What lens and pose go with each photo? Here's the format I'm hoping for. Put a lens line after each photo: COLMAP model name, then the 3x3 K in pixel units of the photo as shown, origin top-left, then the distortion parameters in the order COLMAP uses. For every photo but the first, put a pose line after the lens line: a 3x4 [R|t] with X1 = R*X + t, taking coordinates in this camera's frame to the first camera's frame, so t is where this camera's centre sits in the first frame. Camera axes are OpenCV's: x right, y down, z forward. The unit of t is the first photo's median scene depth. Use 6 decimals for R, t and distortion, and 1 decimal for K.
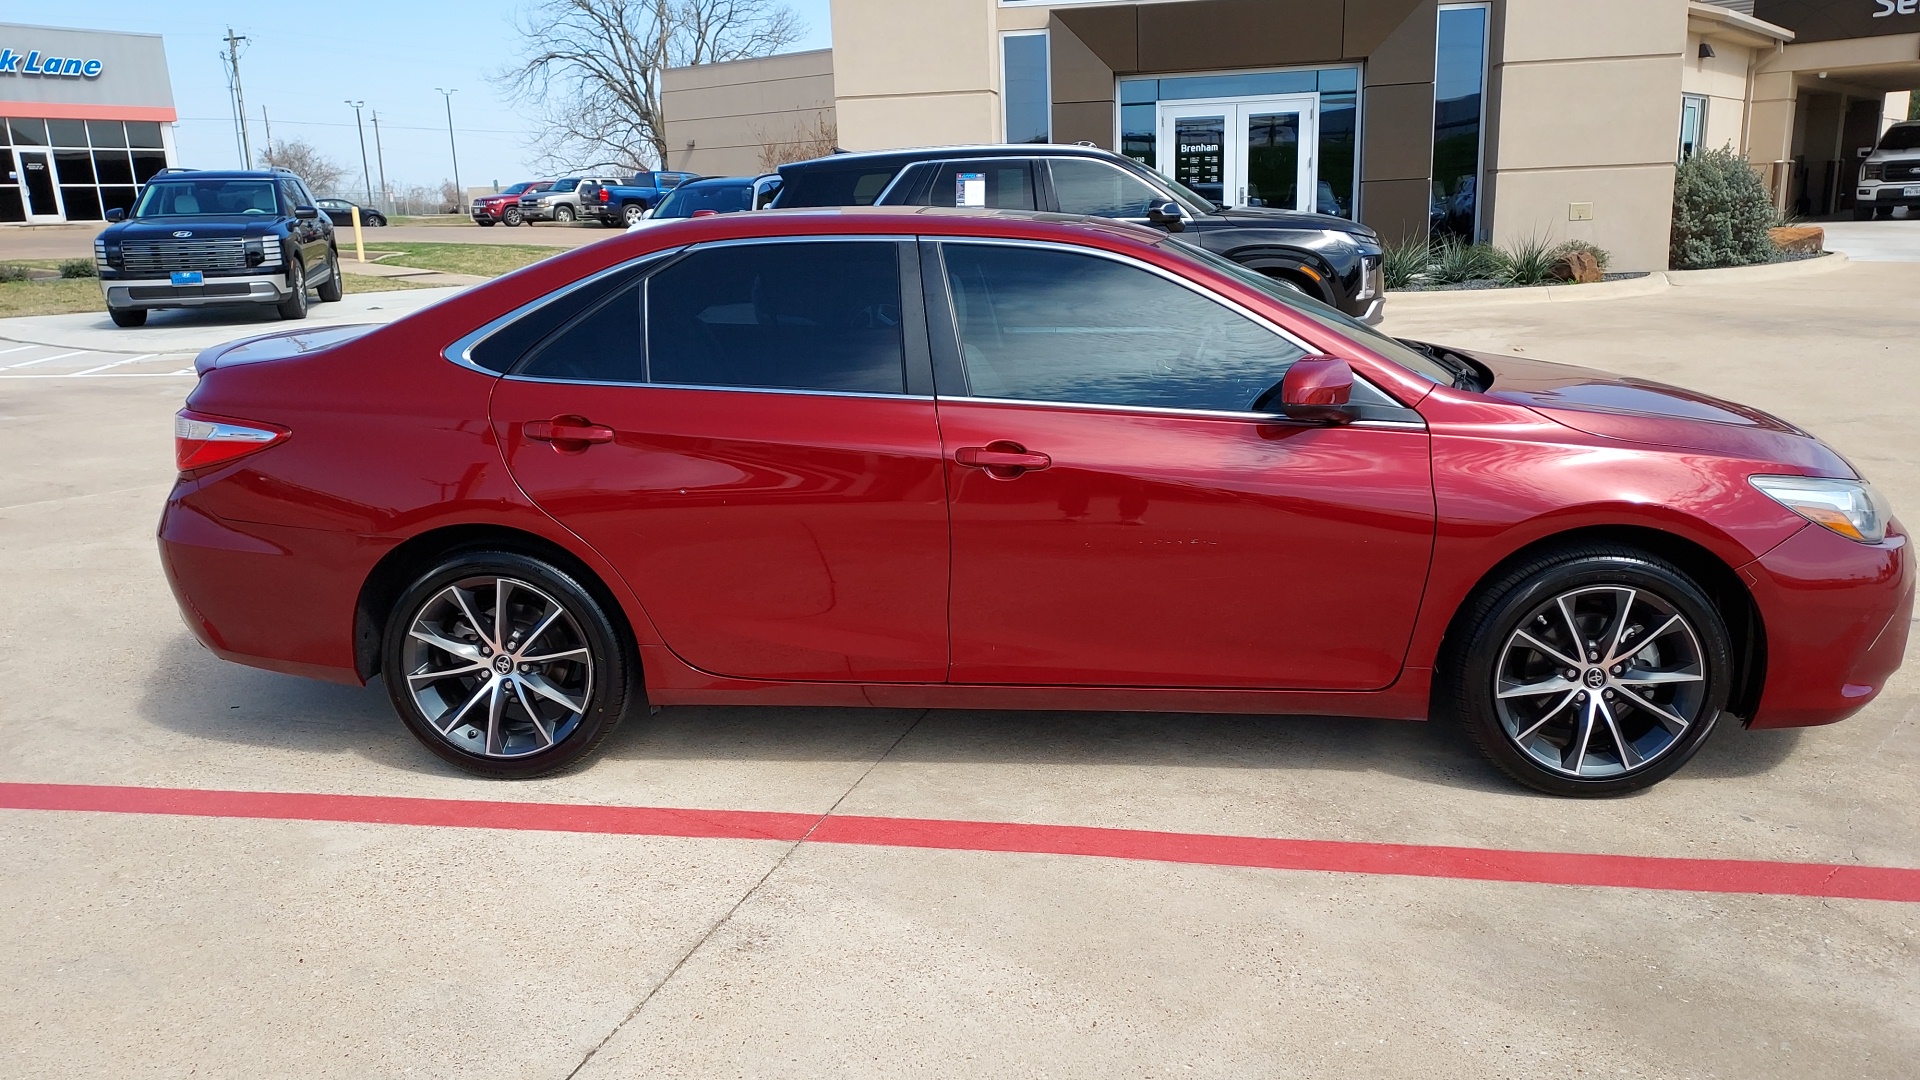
lens RADIAL K [[1410.8, 0, 965.5], [0, 1410.8, 533.5], [0, 0, 1]] dist [0.069331, -0.045701]
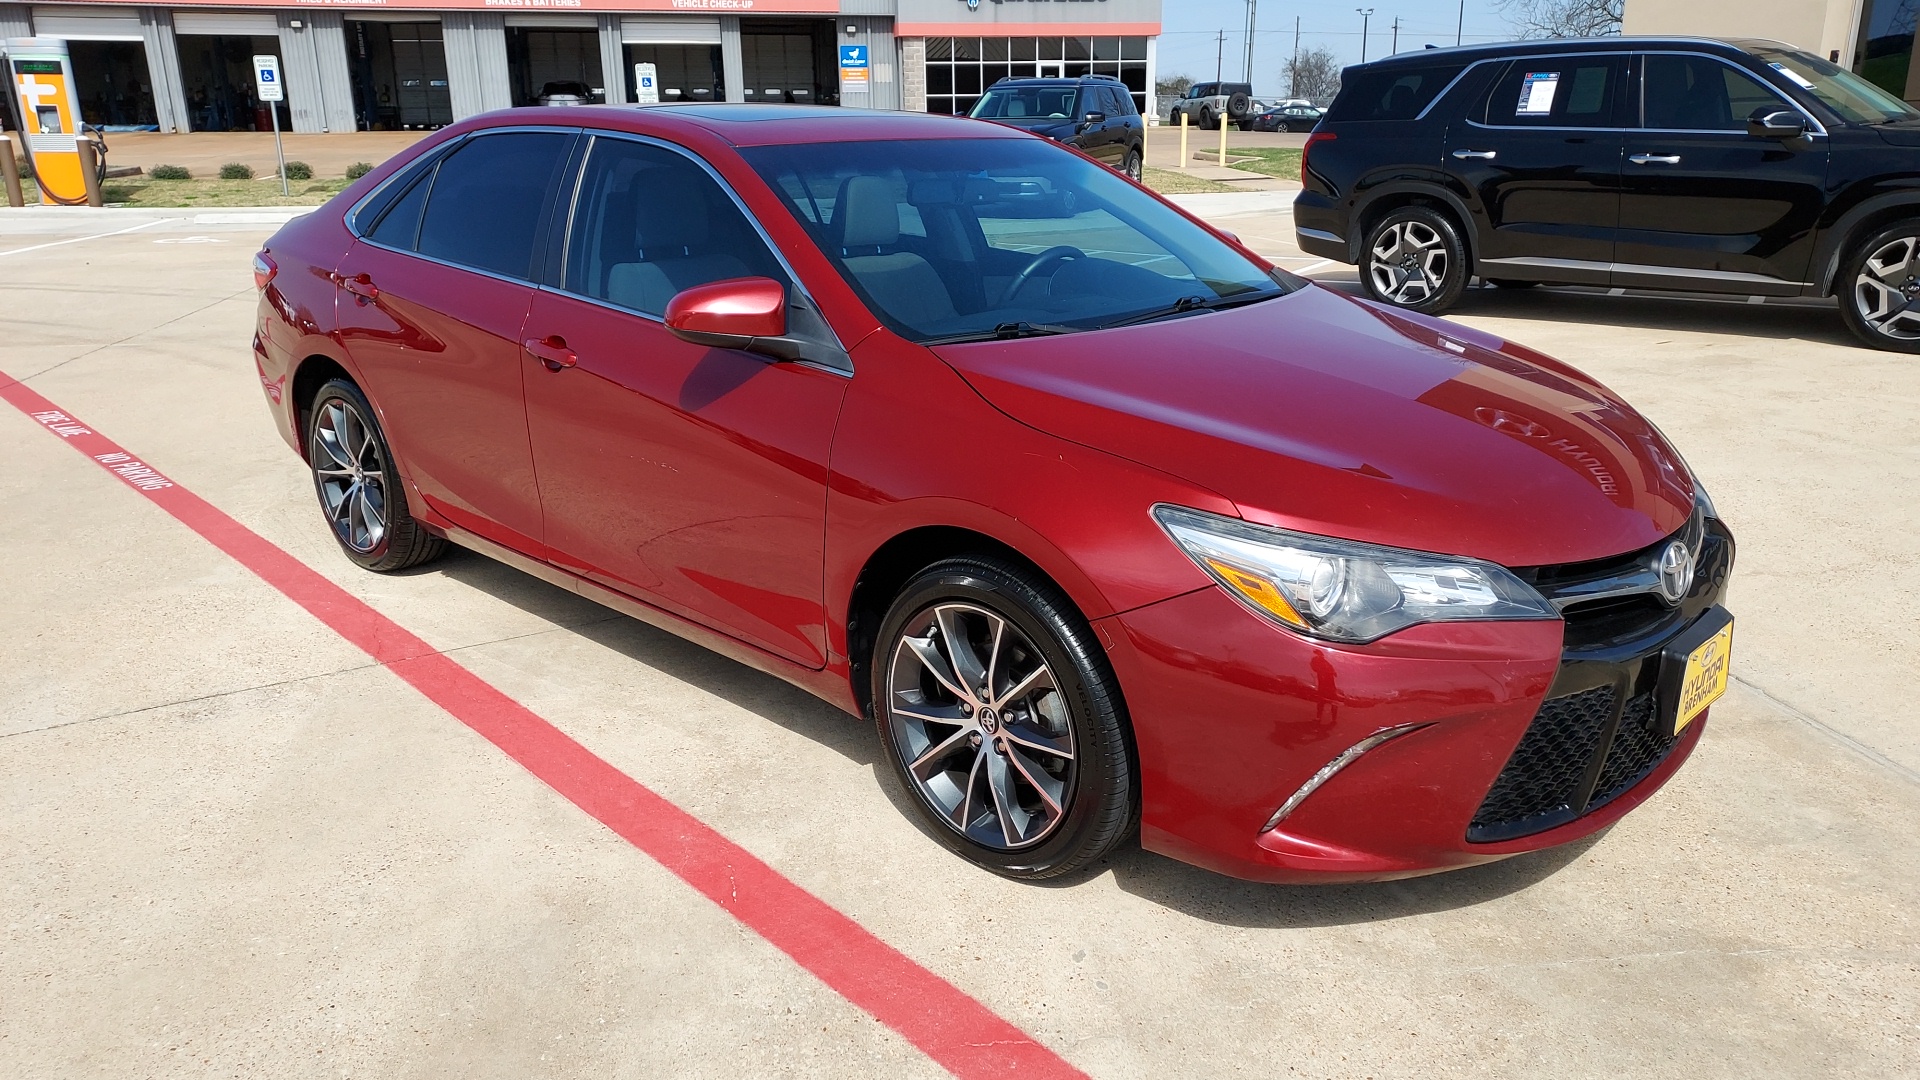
lens RADIAL K [[1410.8, 0, 965.5], [0, 1410.8, 533.5], [0, 0, 1]] dist [0.069331, -0.045701]
pose [[0.766934, 0.197773, -0.610490, 0.839830], [-0.160907, 0.980200, 0.115402, -0.084404], [0.621225, 0.009727, 0.783572, 0.357398]]
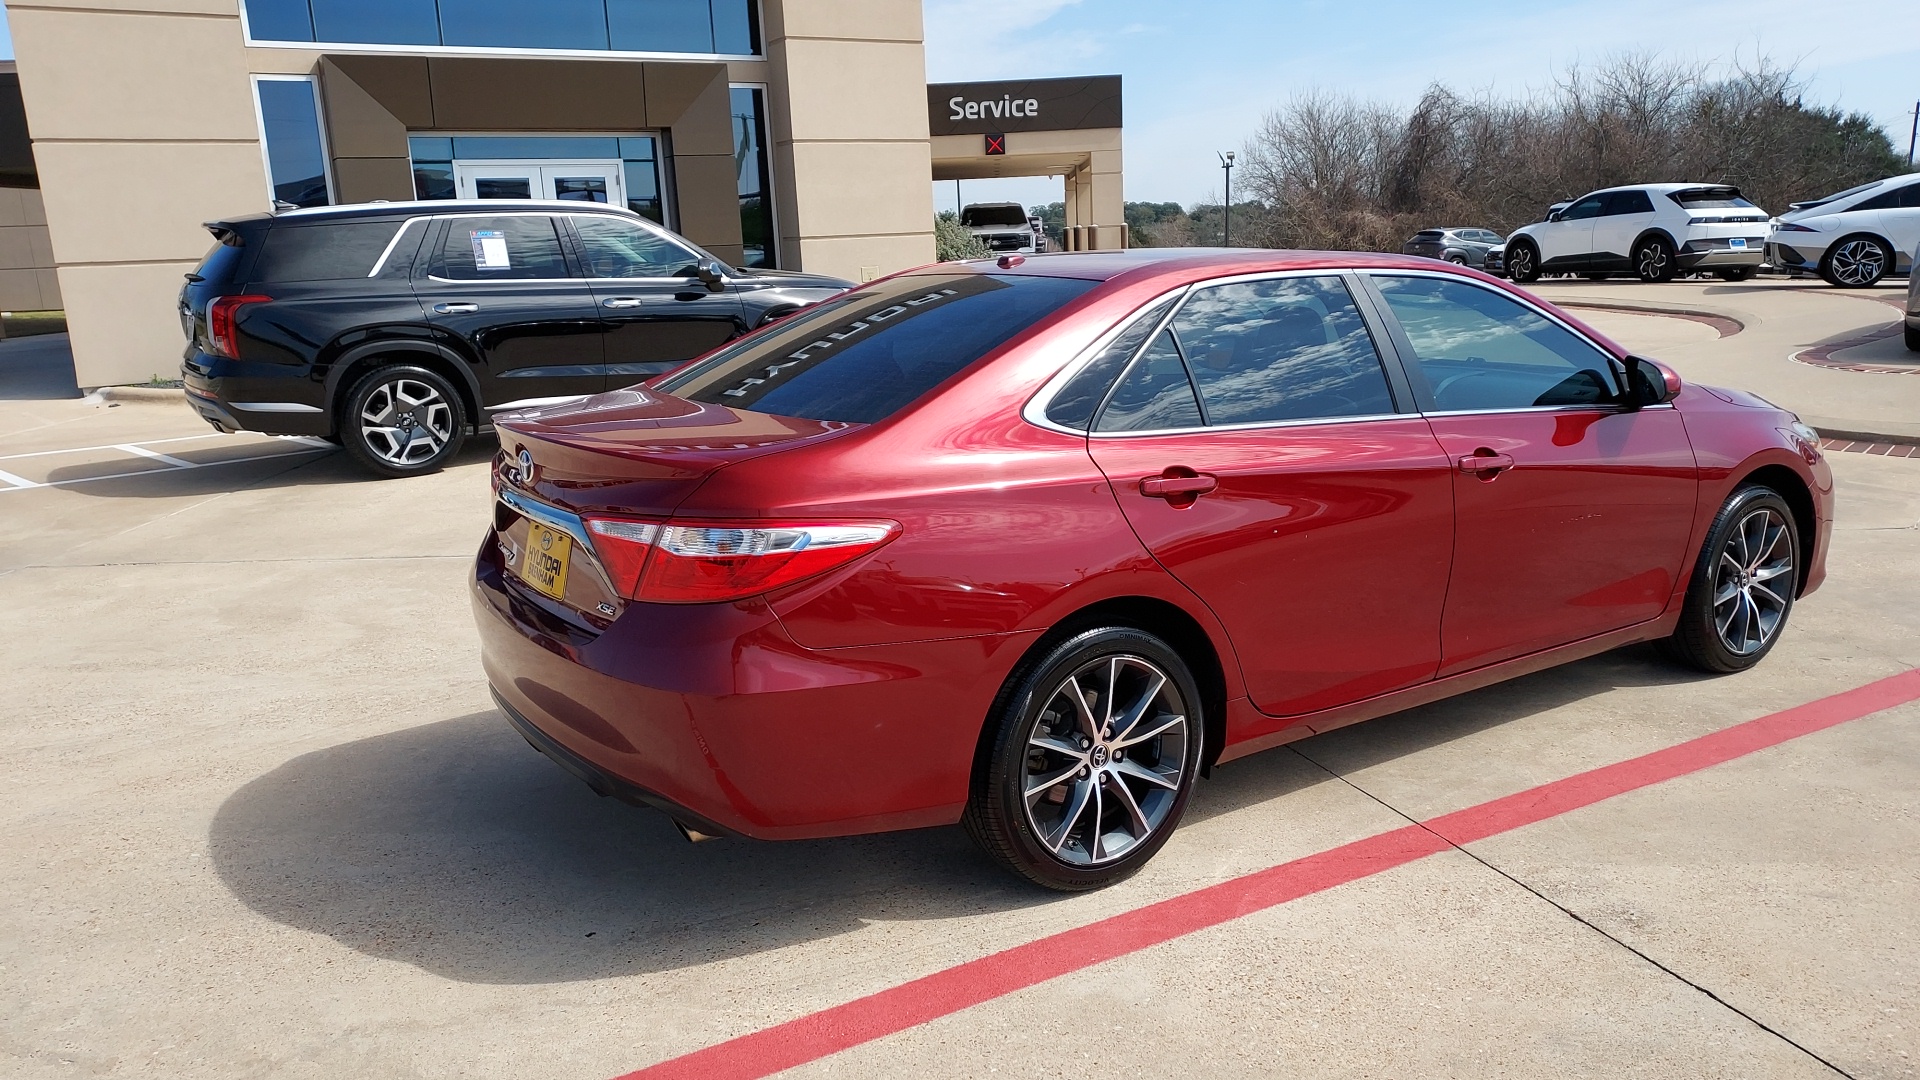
lens RADIAL K [[1414.3, 0, 985.2], [0, 1414.3, 531.6], [0, 0, 1]] dist [0.123712, -0.190869]
pose [[0.780328, -0.127775, 0.612178, -0.908277], [0.158990, 0.987274, 0.003406, -0.061117], [-0.604823, 0.094672, 0.790713, 0.327994]]
